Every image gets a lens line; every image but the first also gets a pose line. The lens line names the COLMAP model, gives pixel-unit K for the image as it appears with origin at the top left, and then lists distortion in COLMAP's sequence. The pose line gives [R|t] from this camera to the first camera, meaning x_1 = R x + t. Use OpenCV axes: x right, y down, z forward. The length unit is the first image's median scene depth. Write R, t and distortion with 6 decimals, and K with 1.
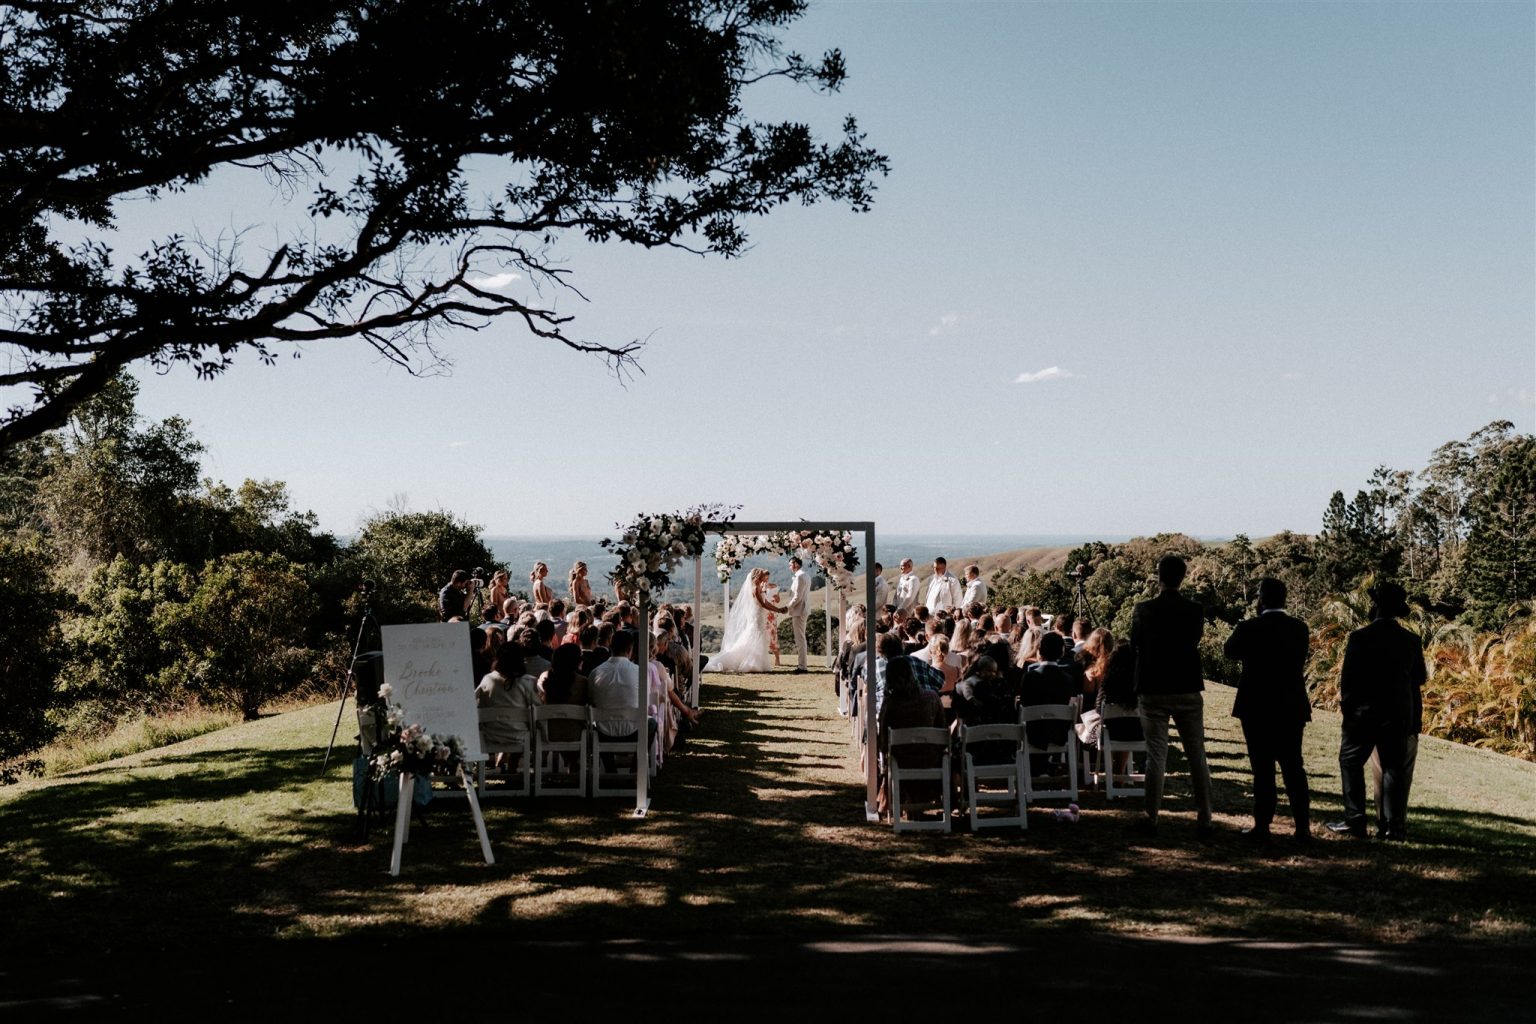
lens RADIAL K [[3903.8, 0, 714.5], [0, 3903.8, 452.5], [0, 0, 1]] dist [0.498573, -0.025202]
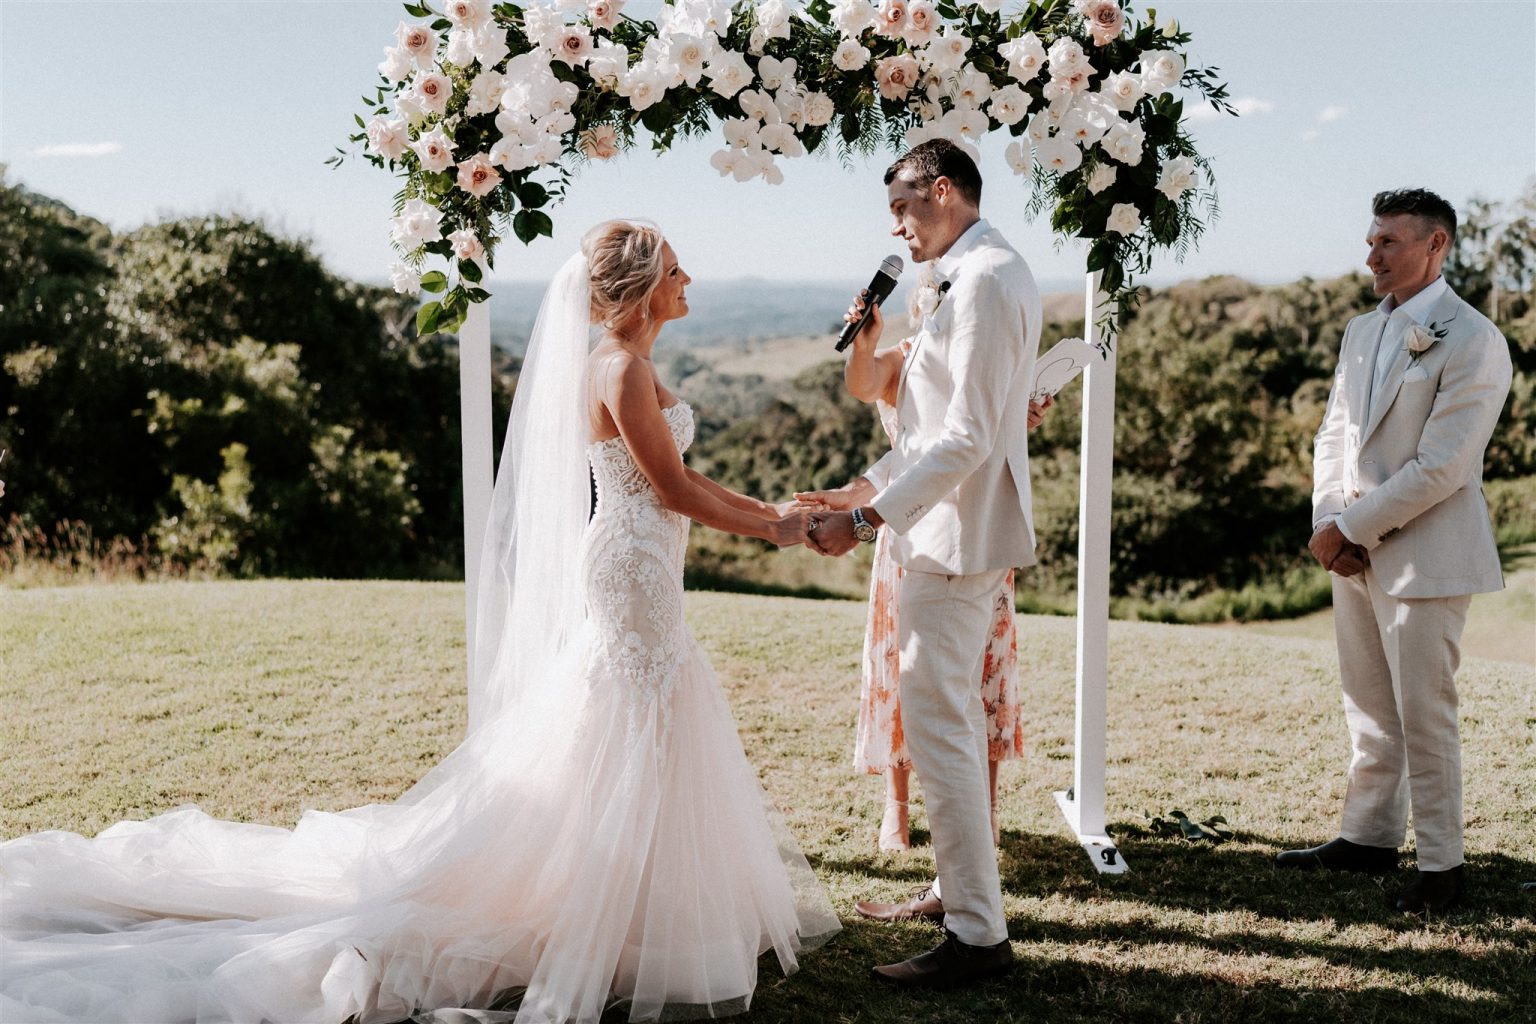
lens RADIAL K [[1189.2, 0, 740.2], [0, 1189.2, 460.6], [0, 0, 1]] dist [0.035239, -0.000458]
pose [[0.999355, 0.003185, -0.035768, 0.012007], [0.001948, 0.989784, 0.142561, 0.023904], [0.035857, -0.142538, 0.989140, 0.715117]]
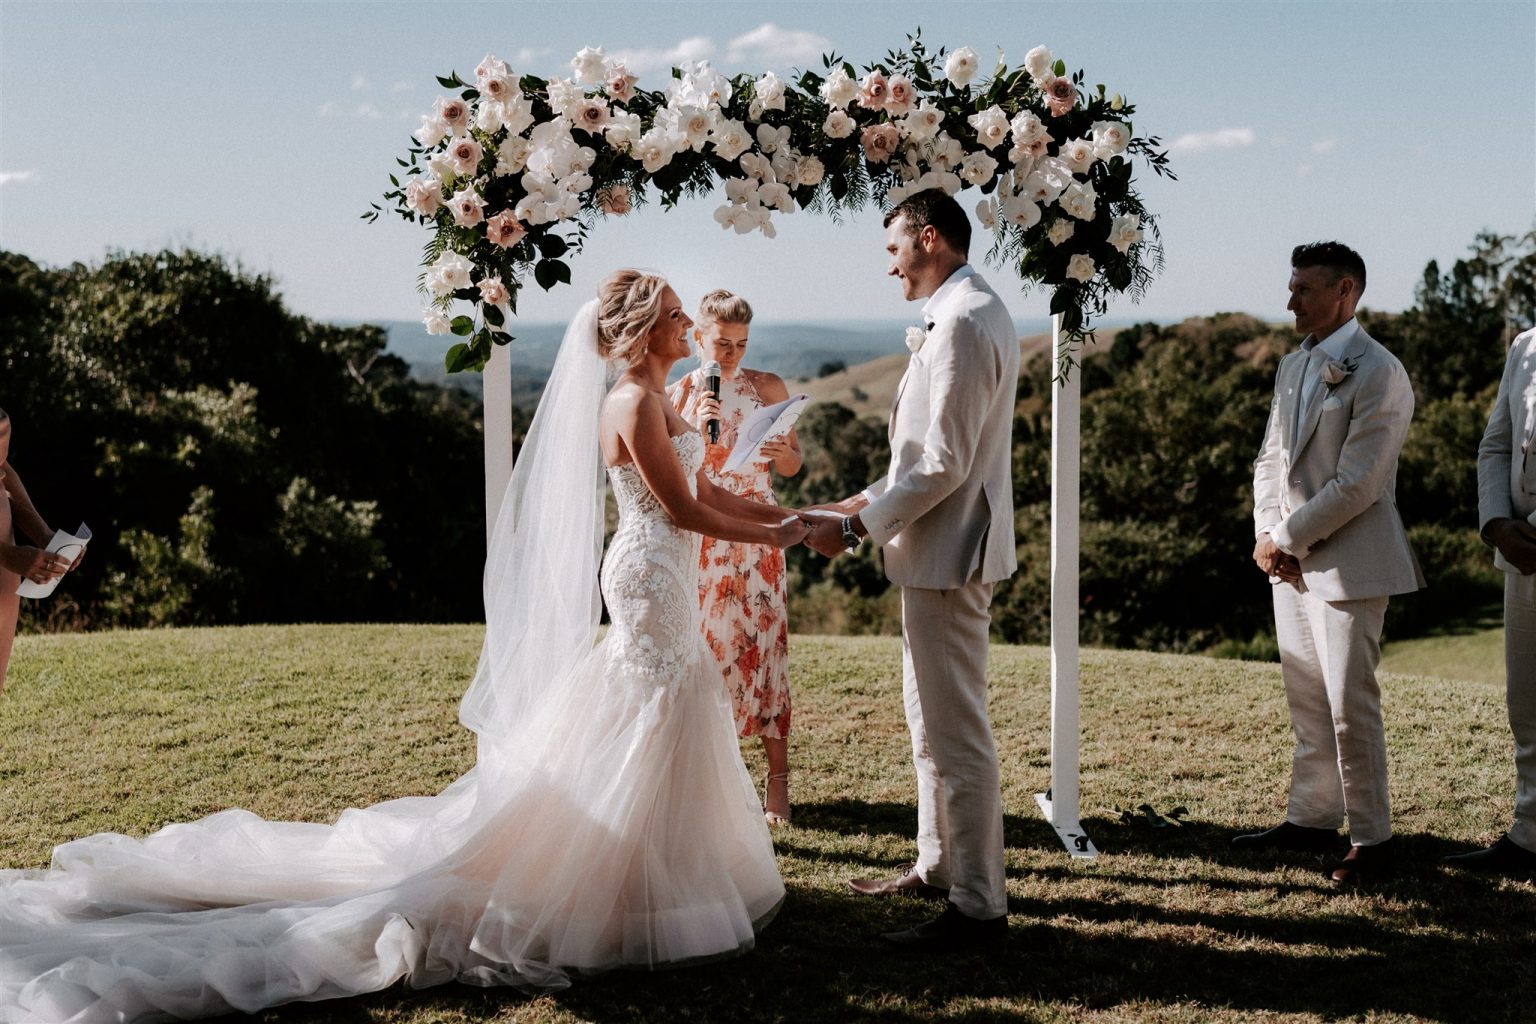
lens RADIAL K [[1306.1, 0, 776.4], [0, 1306.1, 464.2], [0, 0, 1]] dist [0.034014, -0.000916]
pose [[0.999970, -0.005999, 0.004917, 0.011633], [0.005459, 0.994628, 0.103373, 0.023852], [-0.005511, -0.103343, 0.994631, 0.707665]]
